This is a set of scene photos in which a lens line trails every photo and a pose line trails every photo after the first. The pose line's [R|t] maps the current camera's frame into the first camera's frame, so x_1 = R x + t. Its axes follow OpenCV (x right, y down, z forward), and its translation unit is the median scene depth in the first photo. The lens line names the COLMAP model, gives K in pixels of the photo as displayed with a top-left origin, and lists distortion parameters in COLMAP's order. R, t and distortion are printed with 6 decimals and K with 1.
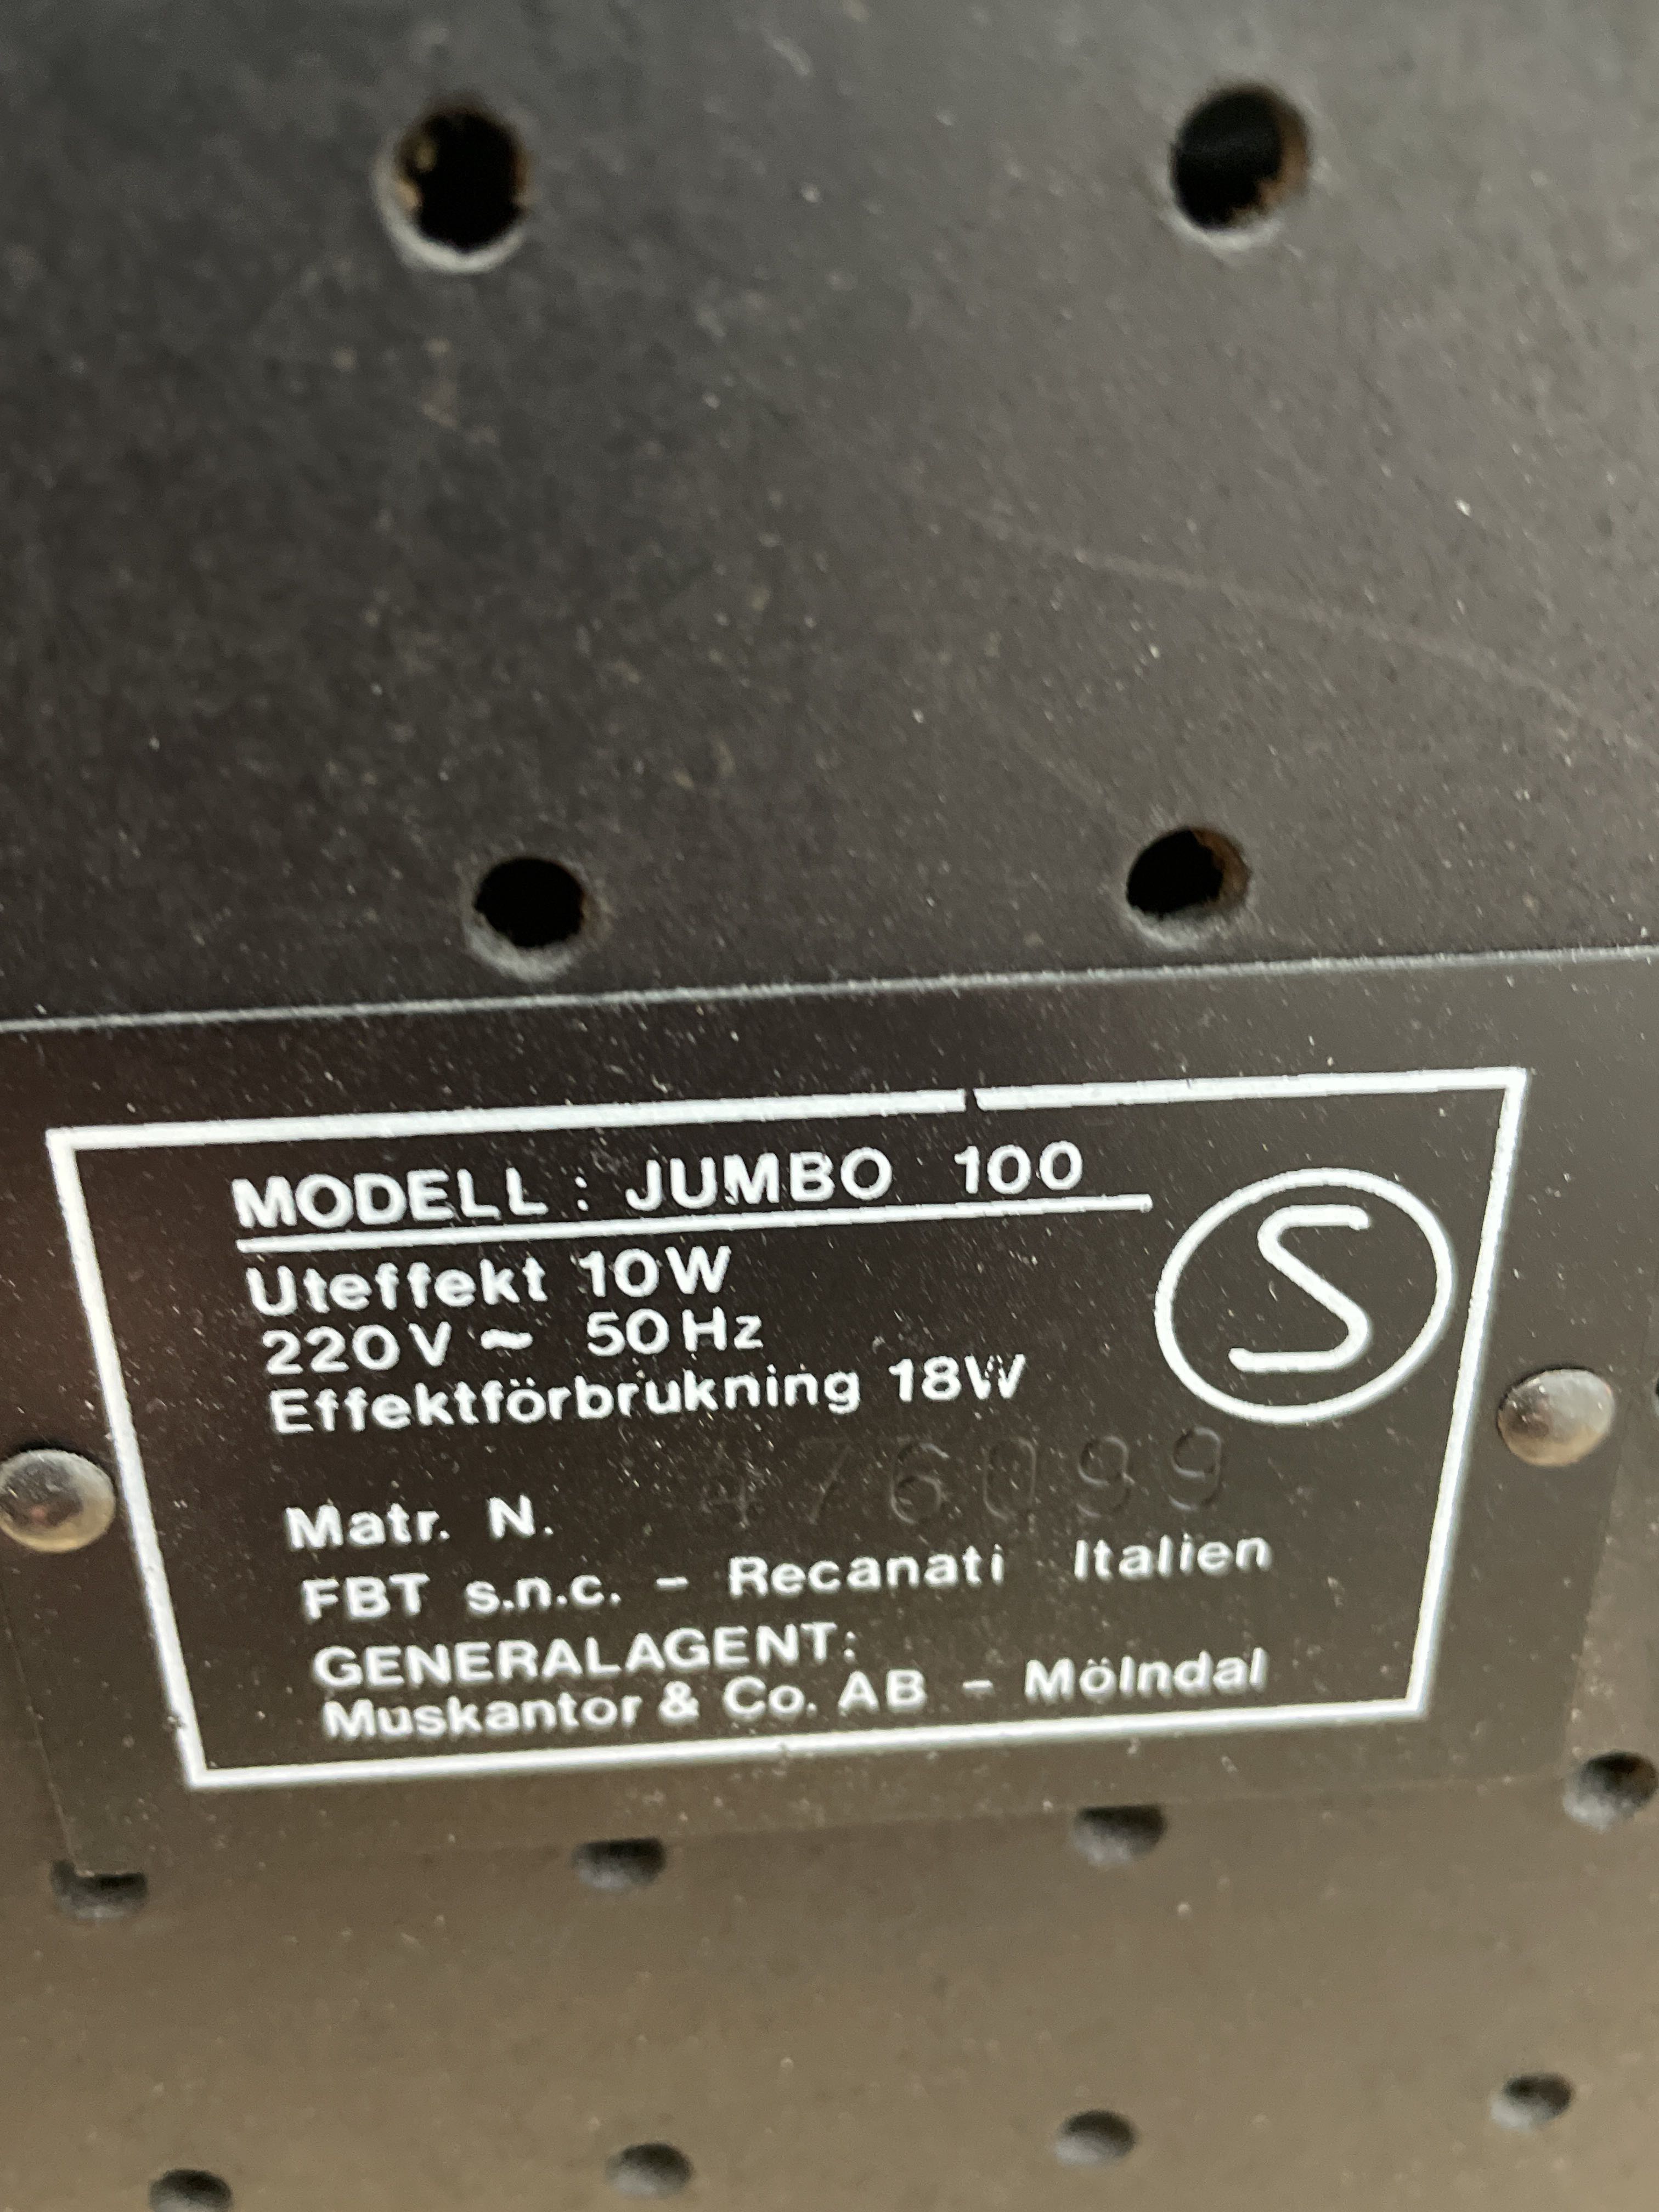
lens RADIAL K [[1830.2, 0, 832.9], [0, 1830.2, 1104.5], [0, 0, 1]] dist [0.038920, -0.046419]
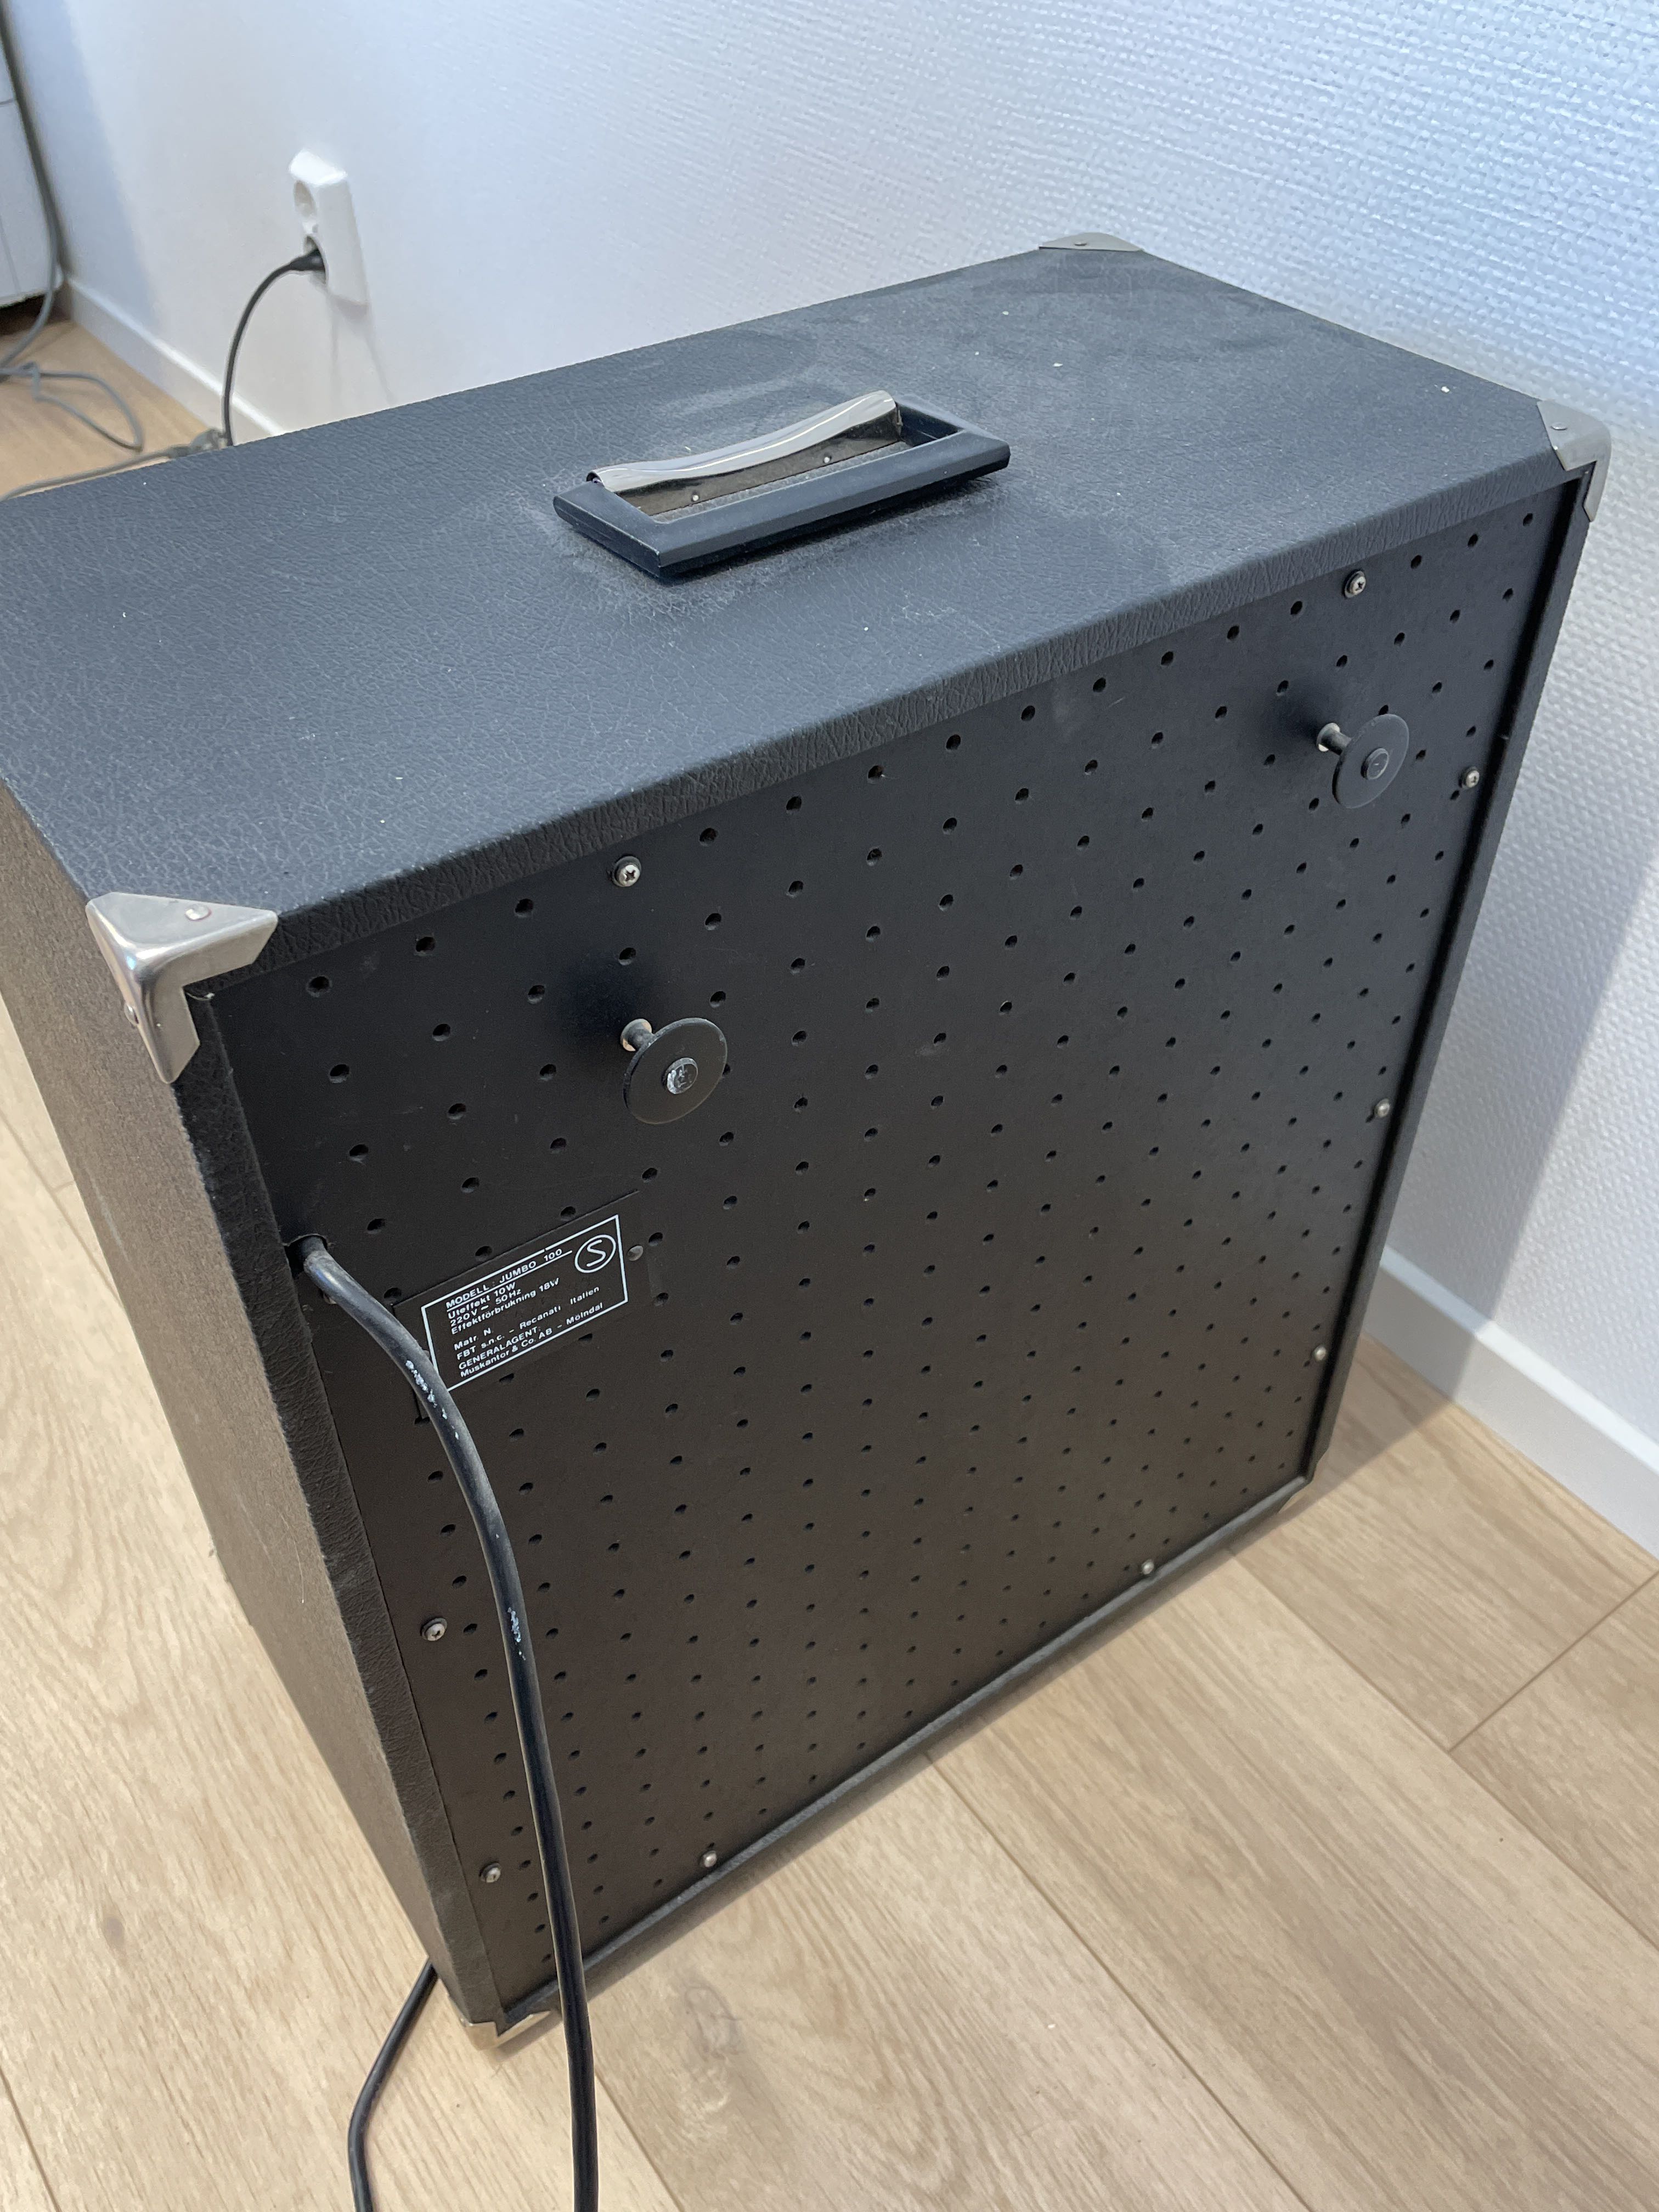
lens RADIAL K [[1830.2, 0, 824.9], [0, 1830.2, 1112.9], [0, 0, 1]] dist [0.038920, -0.046419]
pose [[0.848555, -0.339138, 0.406127, -1.448984], [0.222440, 0.925101, 0.307748, -2.074030], [-0.480078, -0.170802, 0.860437, -4.661154]]
